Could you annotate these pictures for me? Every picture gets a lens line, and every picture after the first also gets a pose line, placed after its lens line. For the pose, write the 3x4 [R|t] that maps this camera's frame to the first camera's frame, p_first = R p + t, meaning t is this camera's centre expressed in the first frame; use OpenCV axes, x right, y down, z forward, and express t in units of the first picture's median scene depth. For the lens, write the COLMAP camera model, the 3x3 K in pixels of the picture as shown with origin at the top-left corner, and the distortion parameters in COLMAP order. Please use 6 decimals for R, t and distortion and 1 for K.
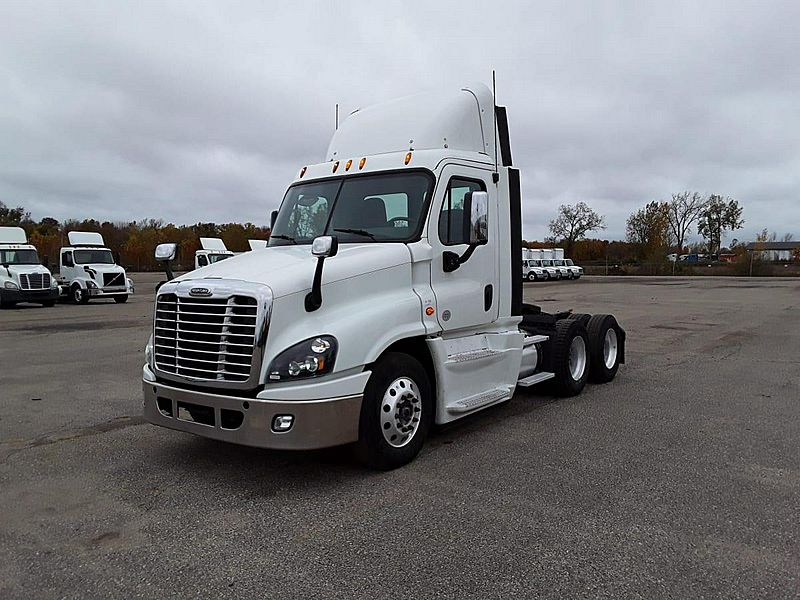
lens RADIAL K [[637.0, 0, 398.8], [0, 637.0, 315.7], [0, 0, 1]] dist [0.091366, 0.001894]
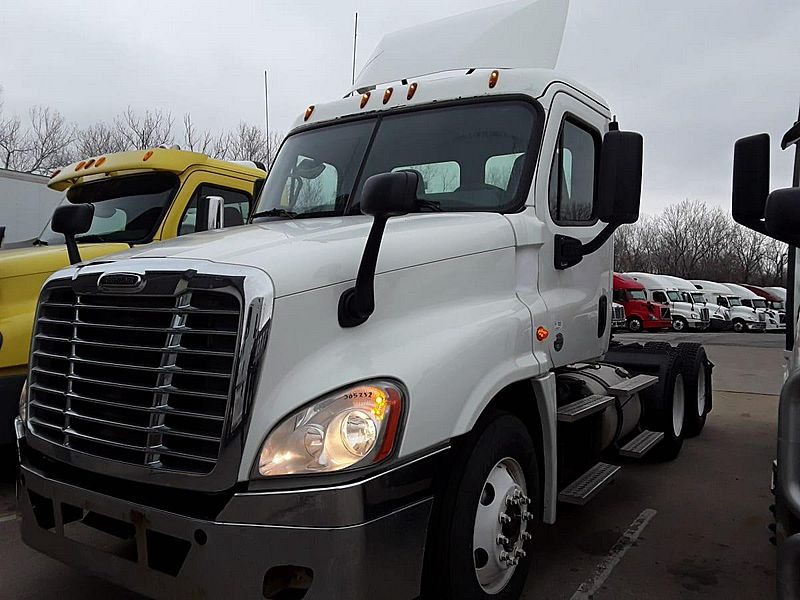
lens RADIAL K [[637.0, 0, 398.8], [0, 637.0, 315.7], [0, 0, 1]] dist [0.091366, 0.001894]
pose [[0.997674, 0.029303, 0.061544, -0.115768], [-0.026632, 0.998687, -0.043771, 0.004589], [-0.062746, 0.042030, 0.997144, 0.451245]]
